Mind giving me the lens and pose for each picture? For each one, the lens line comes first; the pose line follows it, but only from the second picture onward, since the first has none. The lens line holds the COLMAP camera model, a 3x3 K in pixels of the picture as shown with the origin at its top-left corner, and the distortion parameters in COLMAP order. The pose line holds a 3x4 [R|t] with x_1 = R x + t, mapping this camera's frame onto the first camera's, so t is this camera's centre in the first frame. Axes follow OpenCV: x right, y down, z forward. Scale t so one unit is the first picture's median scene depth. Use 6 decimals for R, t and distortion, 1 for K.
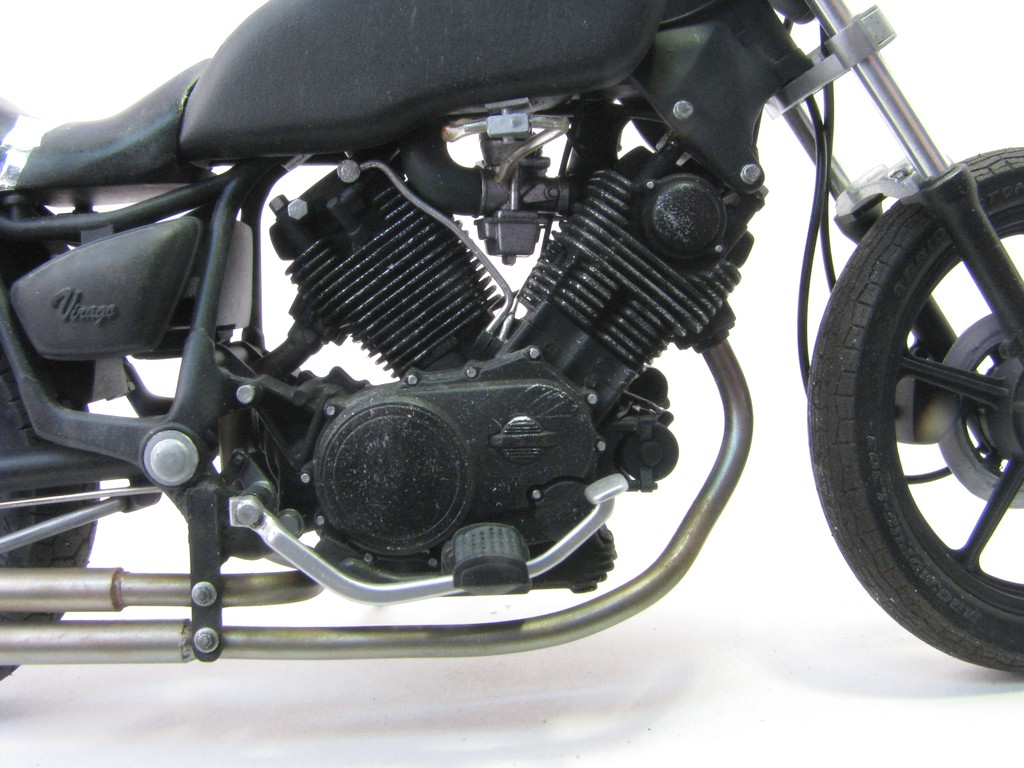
lens RADIAL K [[1049.1, 0, 485.2], [0, 1049.1, 383.1], [0, 0, 1]] dist [-0.266221, 0.810428]
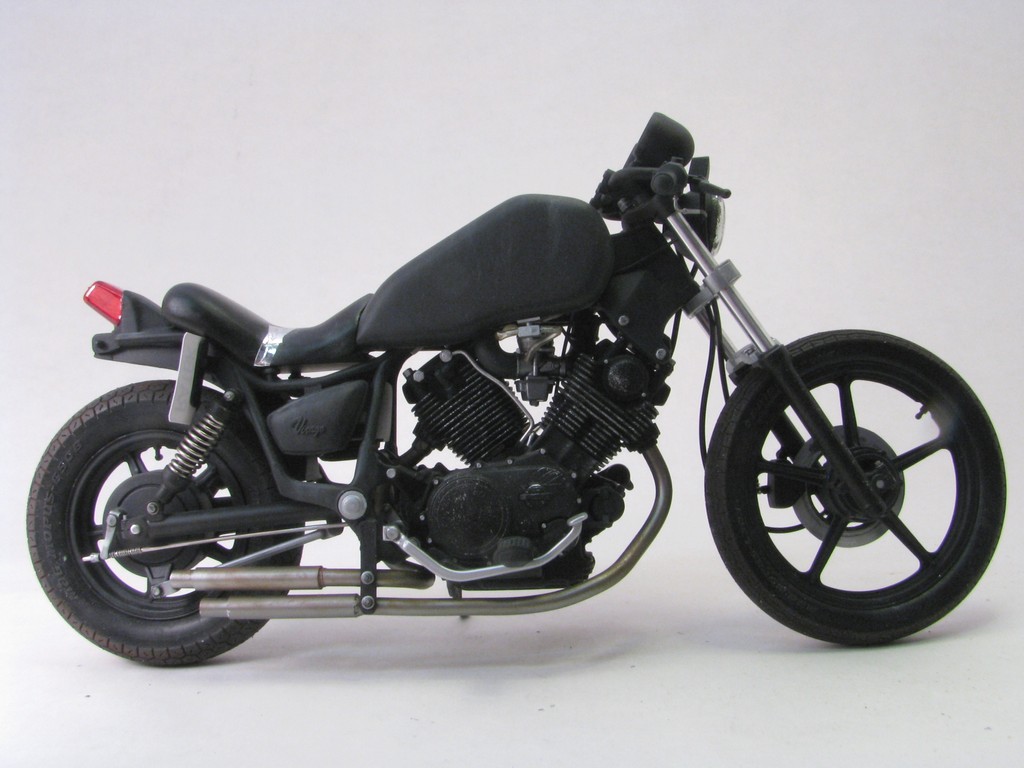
lens RADIAL K [[1216.5, 0, 512.0], [0, 1216.5, 384.0], [0, 0, 1]] dist [-0.008247, -0.007006]
pose [[0.997197, -0.009069, -0.074273, 0.149947], [-0.001432, 0.990133, -0.140126, 0.153520], [0.074811, 0.139840, 0.987344, -1.154489]]
